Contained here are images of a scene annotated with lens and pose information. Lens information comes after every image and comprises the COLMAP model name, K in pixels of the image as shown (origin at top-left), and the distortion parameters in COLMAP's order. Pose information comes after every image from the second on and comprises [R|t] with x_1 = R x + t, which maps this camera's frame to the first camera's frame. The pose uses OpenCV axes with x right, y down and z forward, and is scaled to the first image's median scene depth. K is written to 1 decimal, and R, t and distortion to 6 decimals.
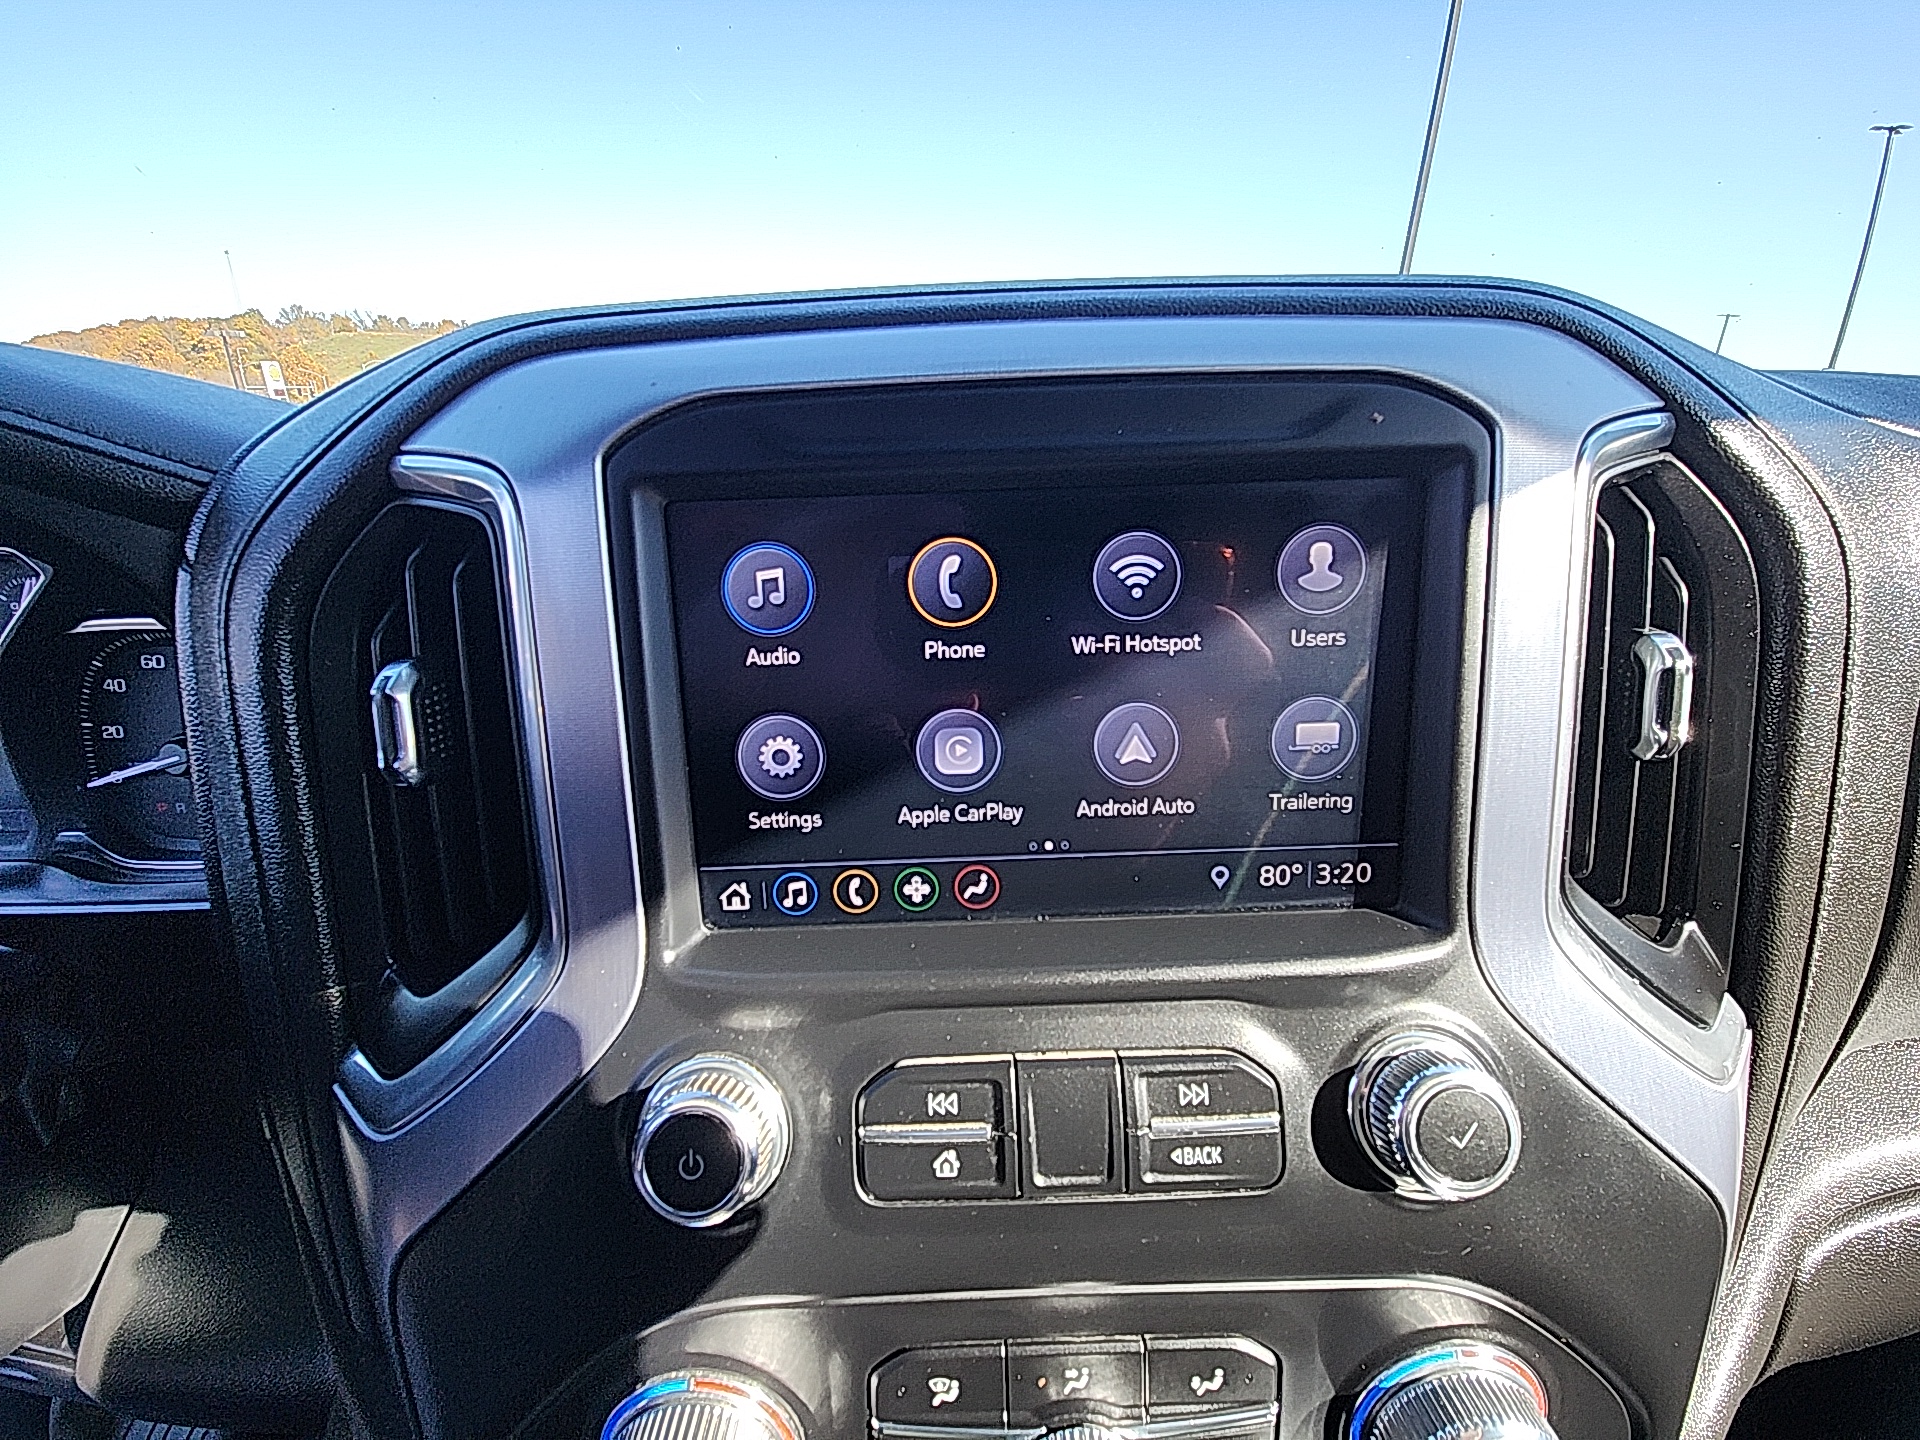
lens RADIAL K [[773.7, 0, 950.8], [0, 773.7, 709.0], [0, 0, 1]] dist [-0.006411, 0.005249]
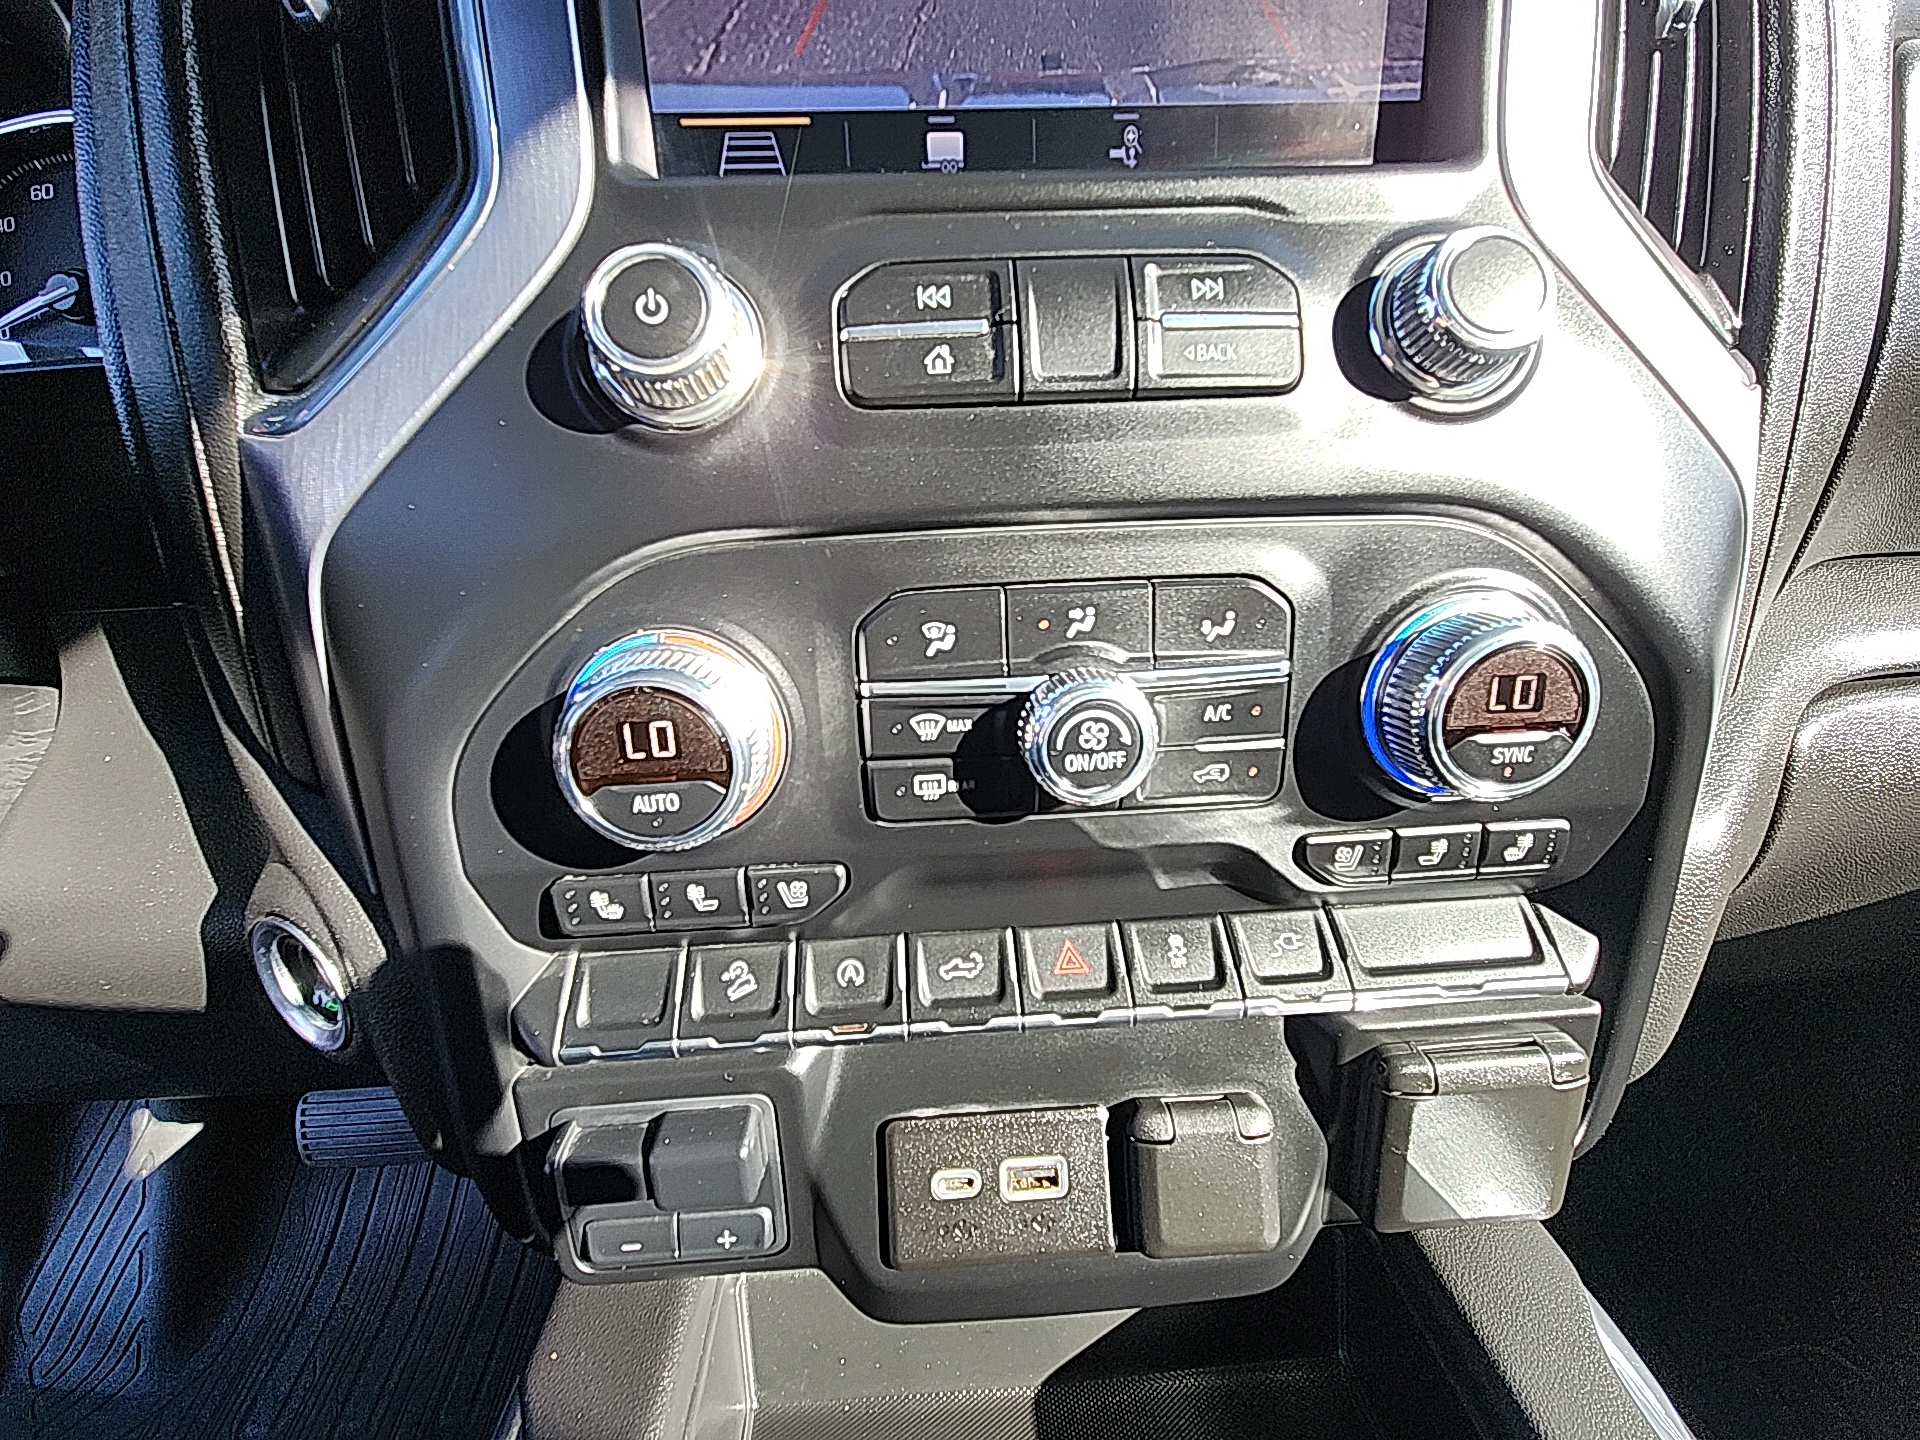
lens RADIAL K [[773.7, 0, 950.8], [0, 773.7, 709.0], [0, 0, 1]] dist [-0.006411, 0.005249]
pose [[0.998667, -0.016499, 0.048901, -0.039713], [0.013551, 0.998105, 0.060027, 0.873028], [-0.049799, -0.059284, 0.996998, 0.067253]]
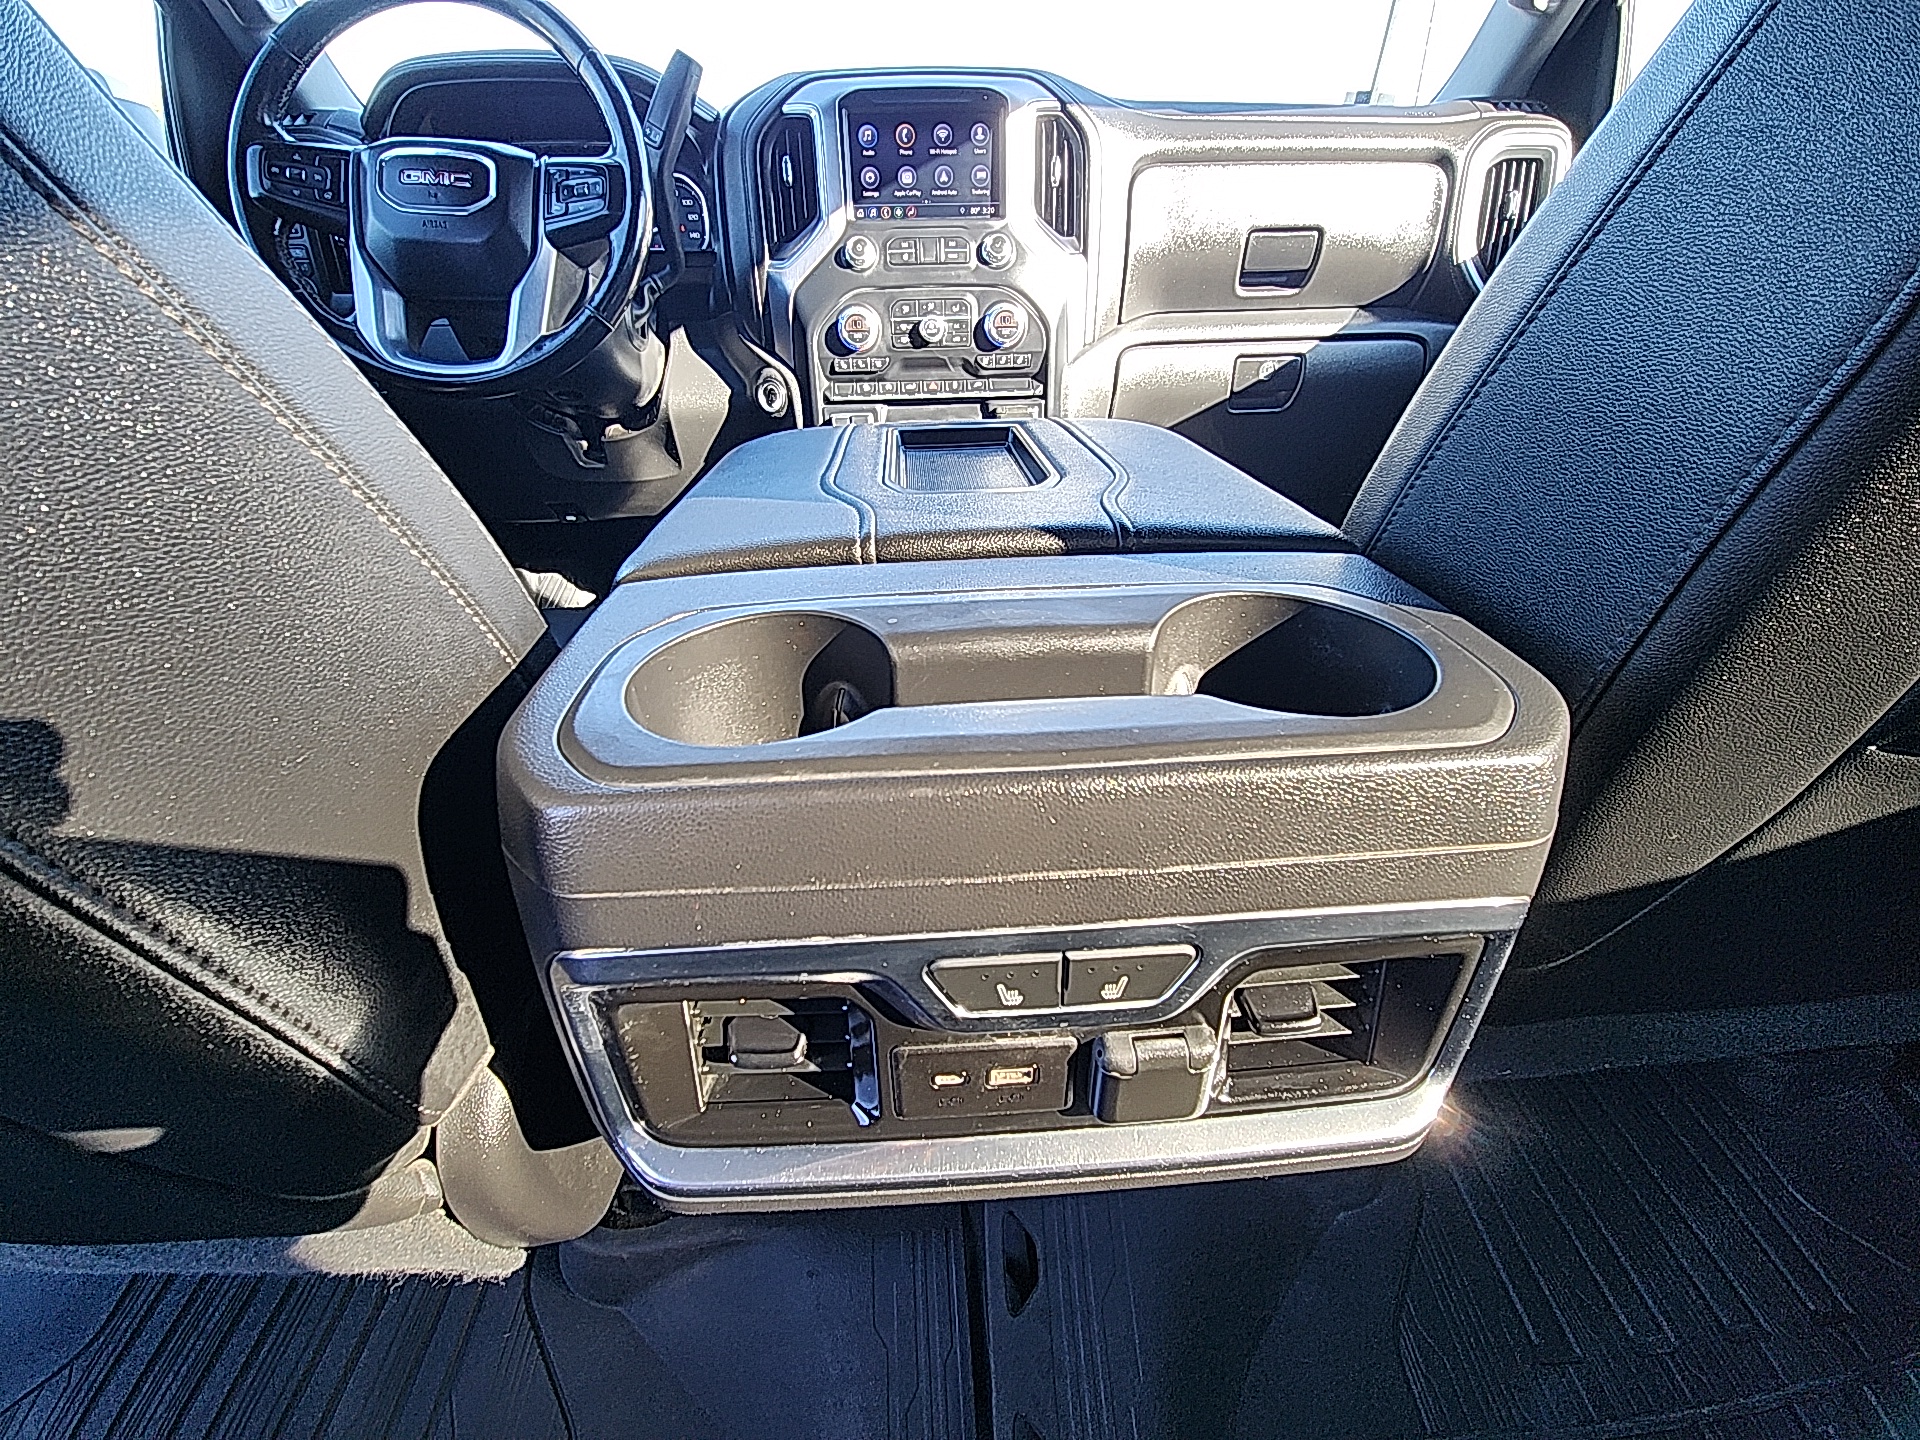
lens RADIAL K [[769.9, 0, 949.5], [0, 769.9, 705.1], [0, 0, 1]] dist [0.010709, -0.008359]
pose [[0.998708, -0.010308, 0.049759, 0.000187], [0.000163, 0.979856, 0.199705, 2.355823], [-0.050816, -0.199439, 0.978592, -4.452760]]
